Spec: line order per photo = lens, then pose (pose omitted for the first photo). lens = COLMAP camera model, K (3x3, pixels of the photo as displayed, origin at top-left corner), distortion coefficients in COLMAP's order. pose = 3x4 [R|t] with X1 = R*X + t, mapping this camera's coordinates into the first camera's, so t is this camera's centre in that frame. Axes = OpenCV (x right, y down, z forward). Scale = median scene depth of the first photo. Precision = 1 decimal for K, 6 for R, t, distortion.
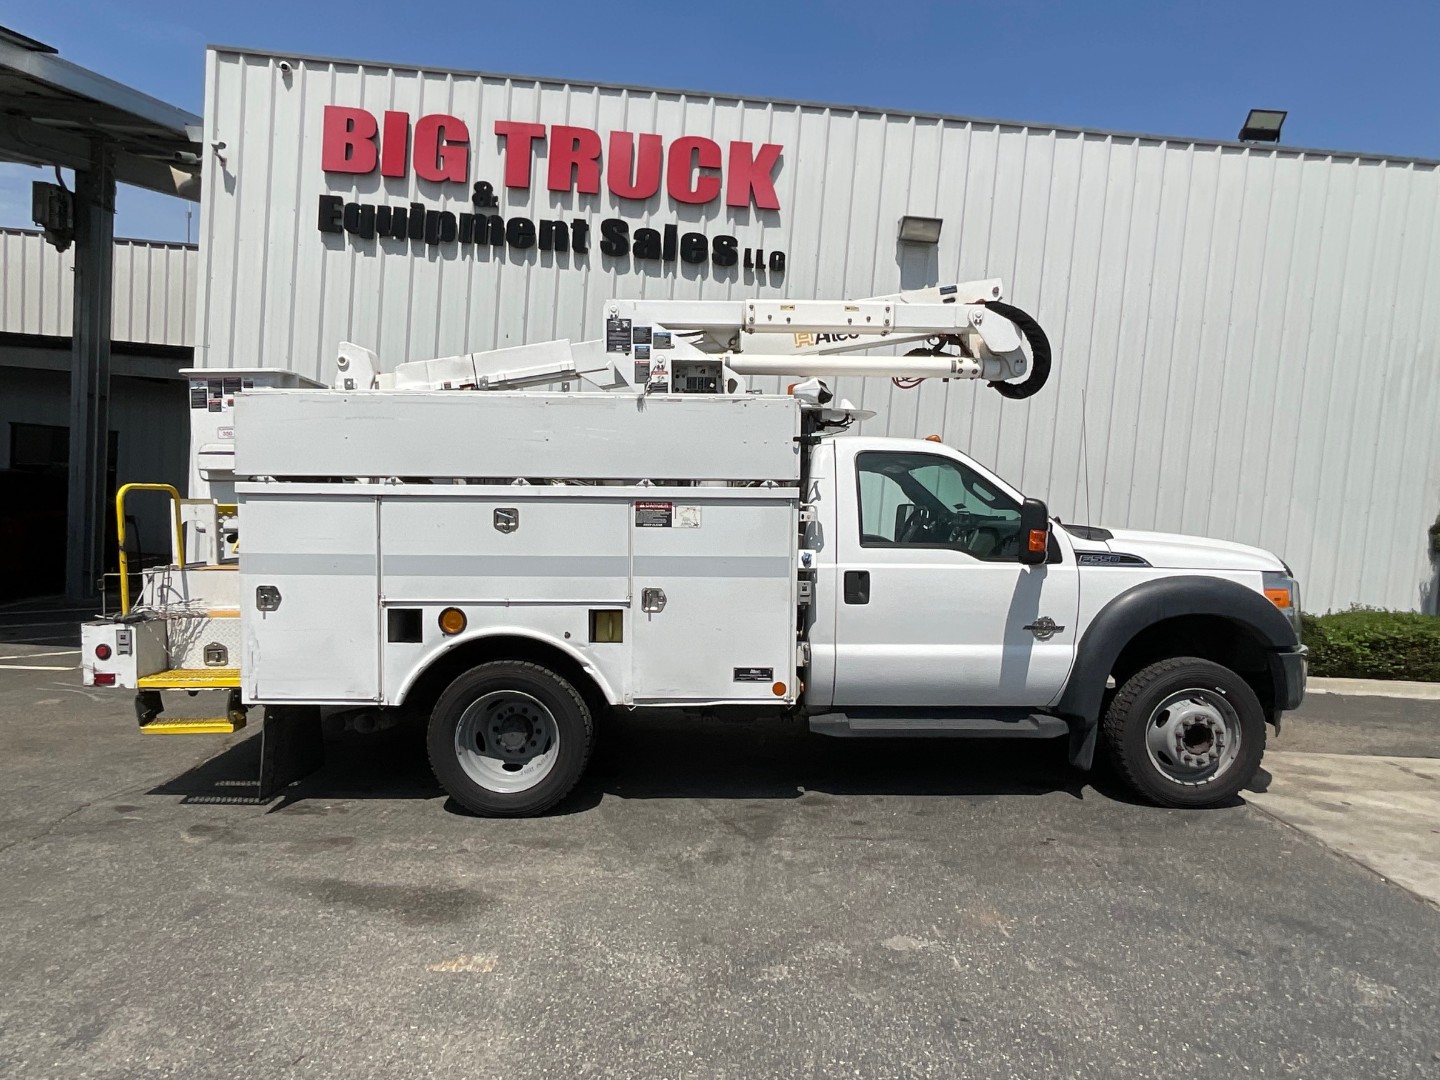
lens RADIAL K [[816.2, 0, 720.0], [0, 816.2, 540.0], [0, 0, 1]] dist [-0.008862, 0.000447]
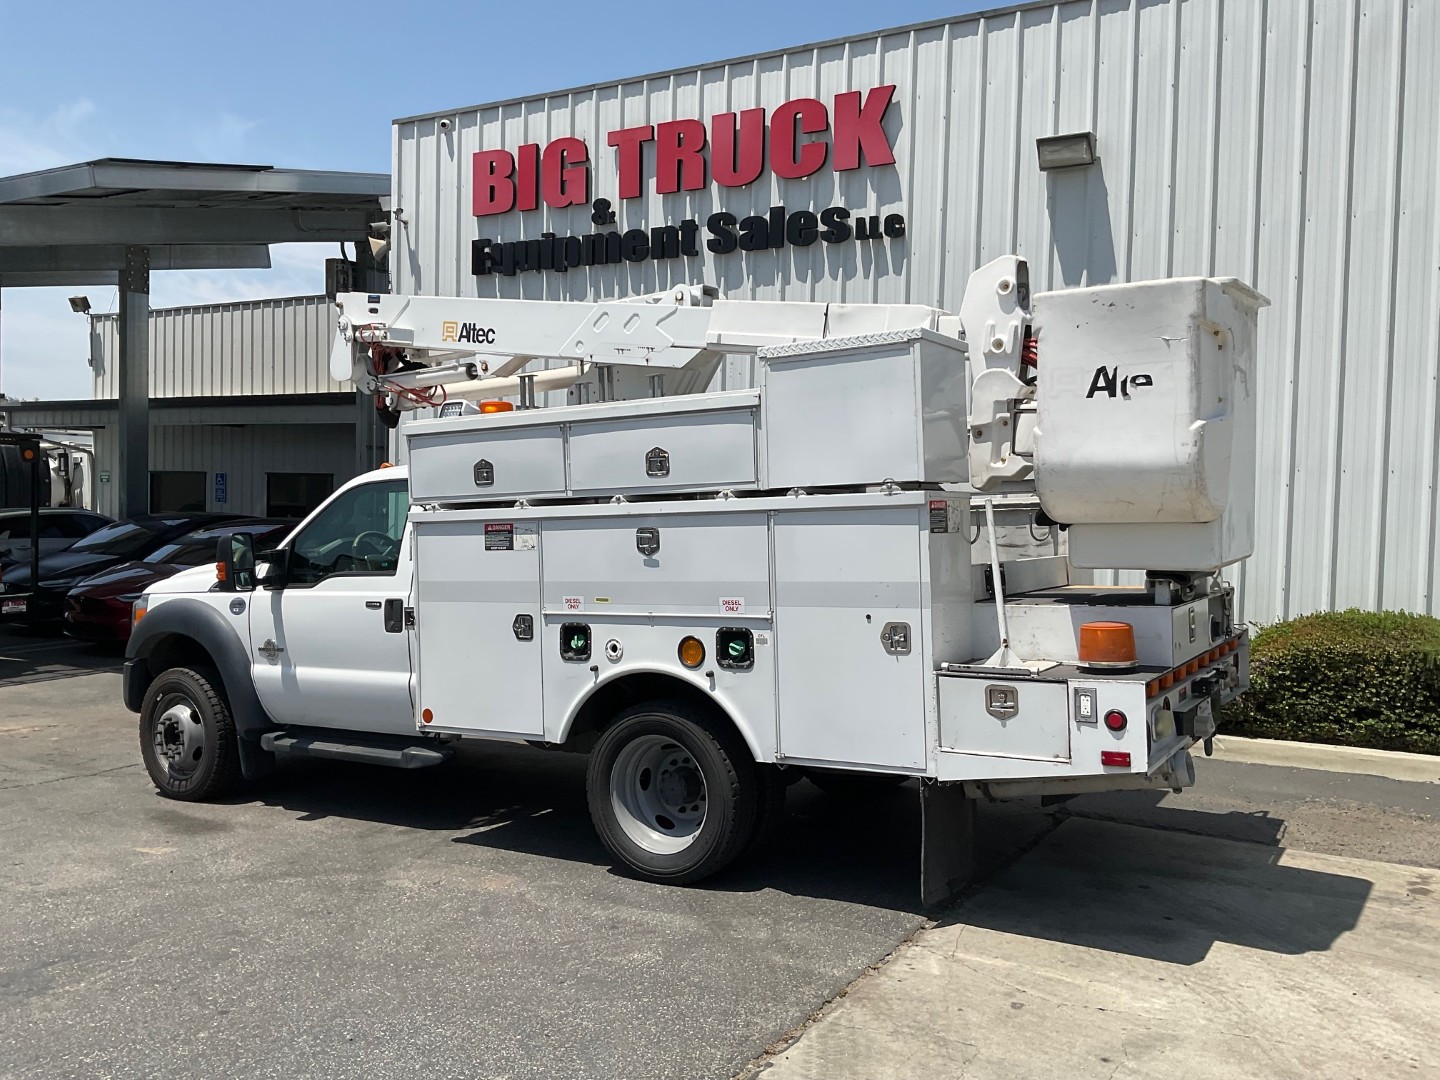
lens RADIAL K [[1190.4, 0, 717.4], [0, 1190.4, 534.6], [0, 0, 1]] dist [0.103049, -0.215199]
pose [[0.843220, -0.035541, -0.536393, 1.090429], [0.010108, 0.998684, -0.050283, 0.048468], [0.537474, 0.036978, 0.842469, -0.186798]]
